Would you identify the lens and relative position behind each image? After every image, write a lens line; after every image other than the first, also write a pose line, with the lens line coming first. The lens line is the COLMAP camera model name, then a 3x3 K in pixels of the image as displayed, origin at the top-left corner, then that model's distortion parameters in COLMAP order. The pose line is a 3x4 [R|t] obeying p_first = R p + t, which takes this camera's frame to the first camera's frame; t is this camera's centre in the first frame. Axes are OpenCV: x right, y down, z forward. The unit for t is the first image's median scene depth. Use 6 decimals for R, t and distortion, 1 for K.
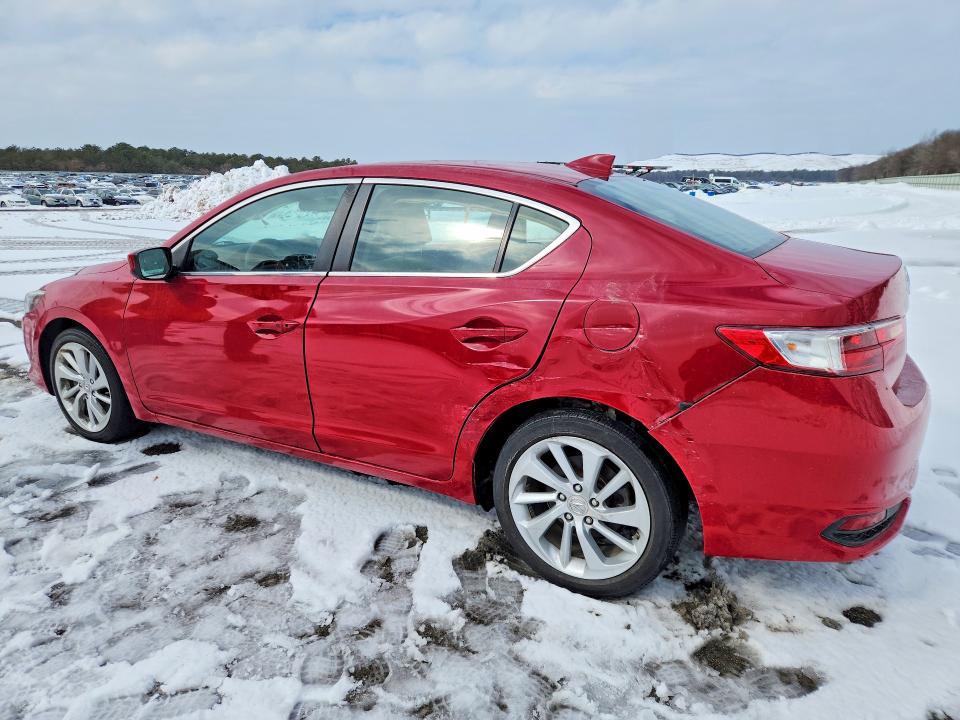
lens RADIAL K [[714.6, 0, 480.5], [0, 714.6, 359.0], [0, 0, 1]] dist [0.010387, -0.006285]
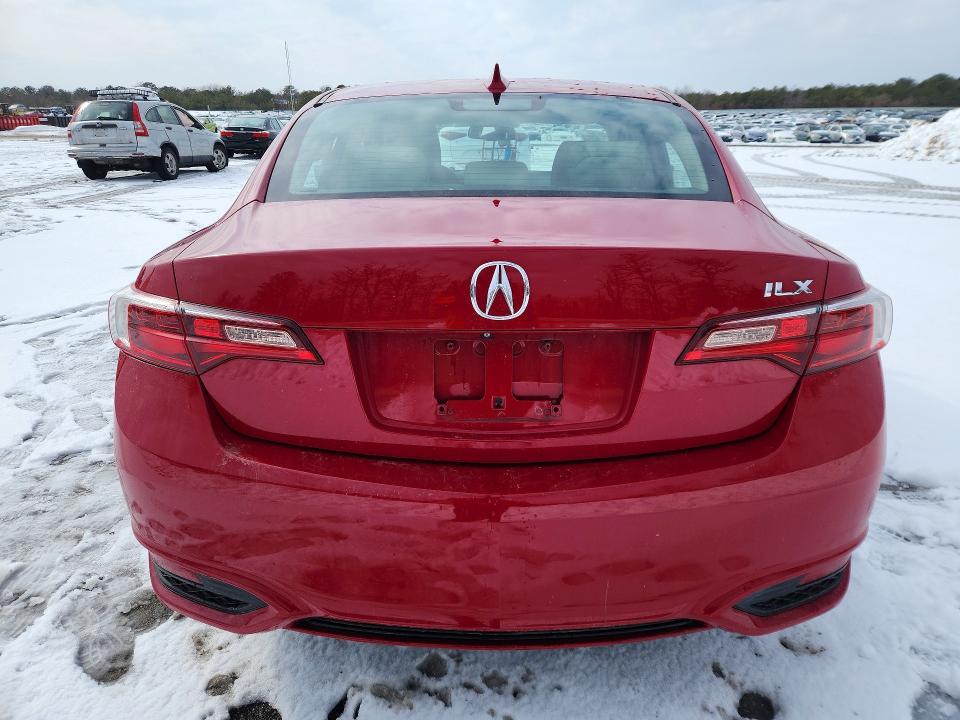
lens RADIAL K [[714.6, 0, 485.1], [0, 714.6, 354.9], [0, 0, 1]] dist [0.010387, -0.006285]
pose [[0.411166, 0.270352, -0.870547, 0.190400], [-0.205691, 0.957893, 0.200329, -0.028716], [0.888050, 0.096696, 0.449463, 0.141865]]
